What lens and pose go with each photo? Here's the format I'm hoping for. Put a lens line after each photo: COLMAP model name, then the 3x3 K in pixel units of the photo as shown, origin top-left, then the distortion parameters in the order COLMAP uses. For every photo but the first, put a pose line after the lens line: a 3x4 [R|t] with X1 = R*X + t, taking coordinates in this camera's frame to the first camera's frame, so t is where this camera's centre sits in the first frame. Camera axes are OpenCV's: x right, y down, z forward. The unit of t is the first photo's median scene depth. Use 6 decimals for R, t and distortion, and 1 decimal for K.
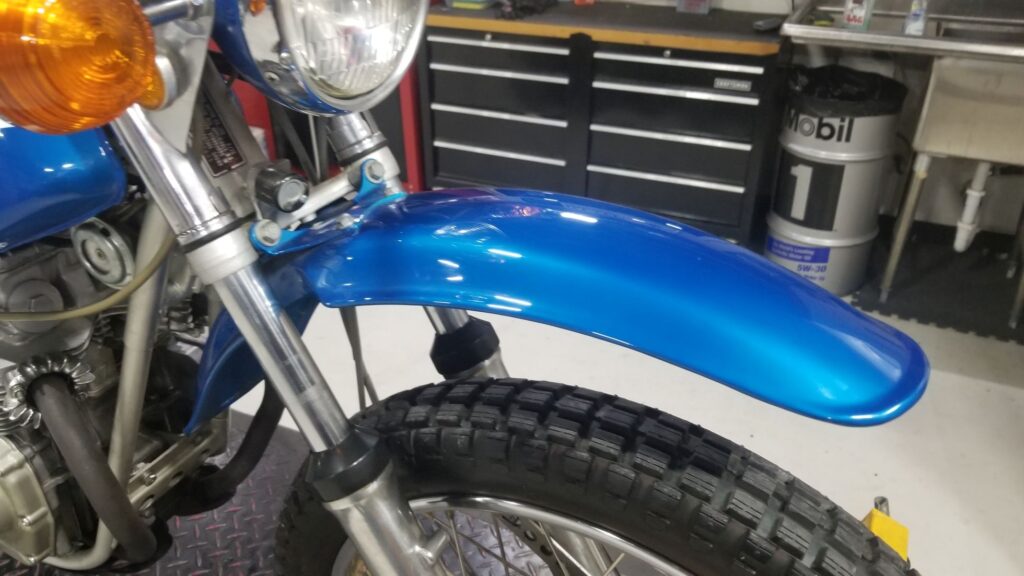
lens RADIAL K [[827.9, 0, 515.1], [0, 827.9, 285.0], [0, 0, 1]] dist [0.026085, -0.033836]
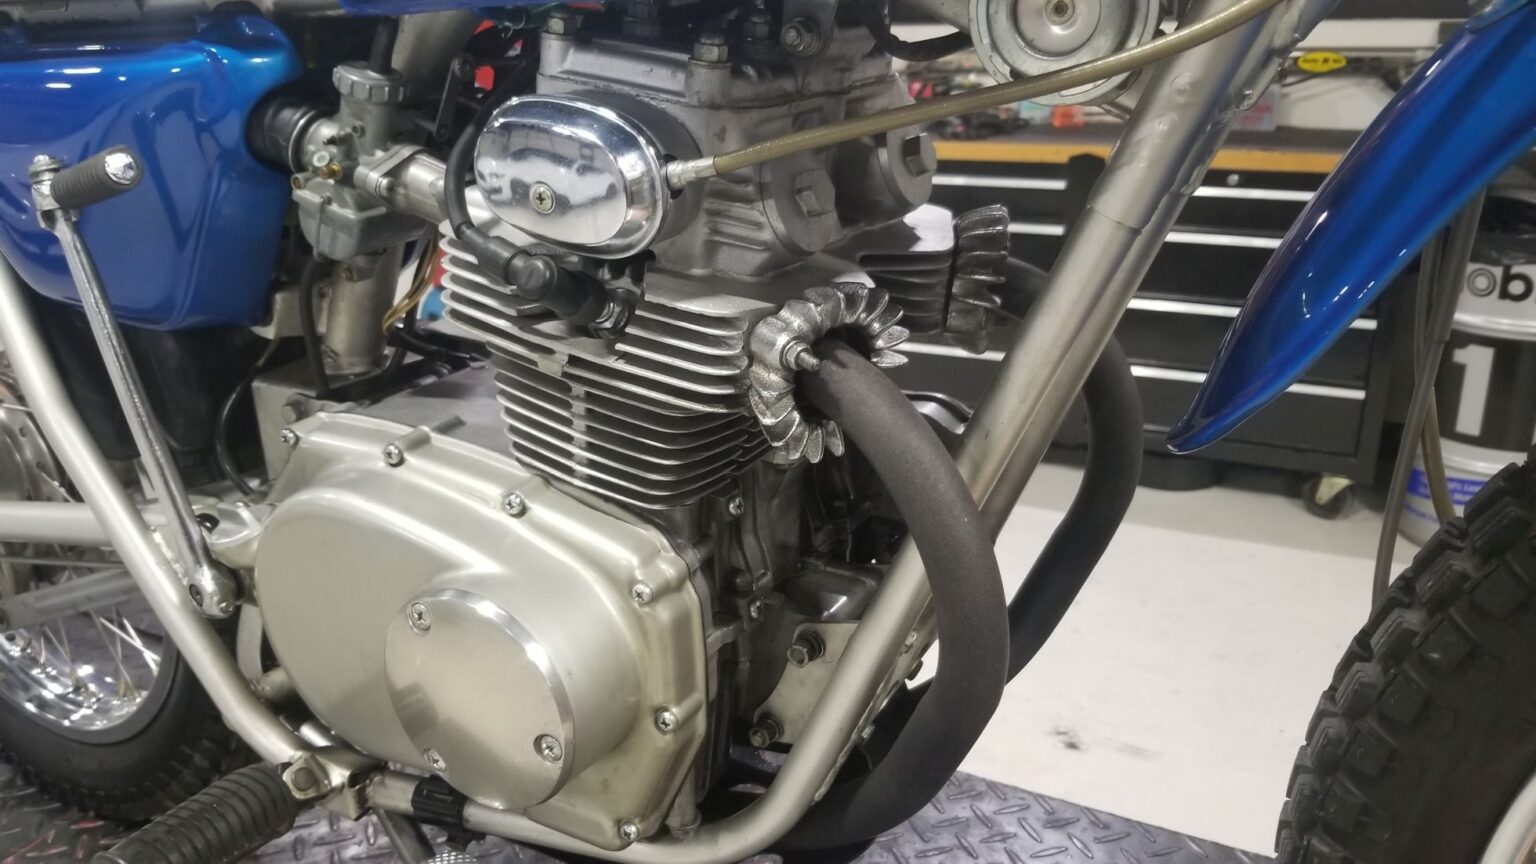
lens RADIAL K [[1241.9, 0, 767.0], [0, 1241.9, 425.8], [0, 0, 1]] dist [0.026085, -0.033836]
pose [[0.999902, 0.000058, 0.014031, -0.193989], [0.002639, 0.981374, -0.192088, 0.091742], [-0.013781, 0.192106, 0.981277, 0.107808]]
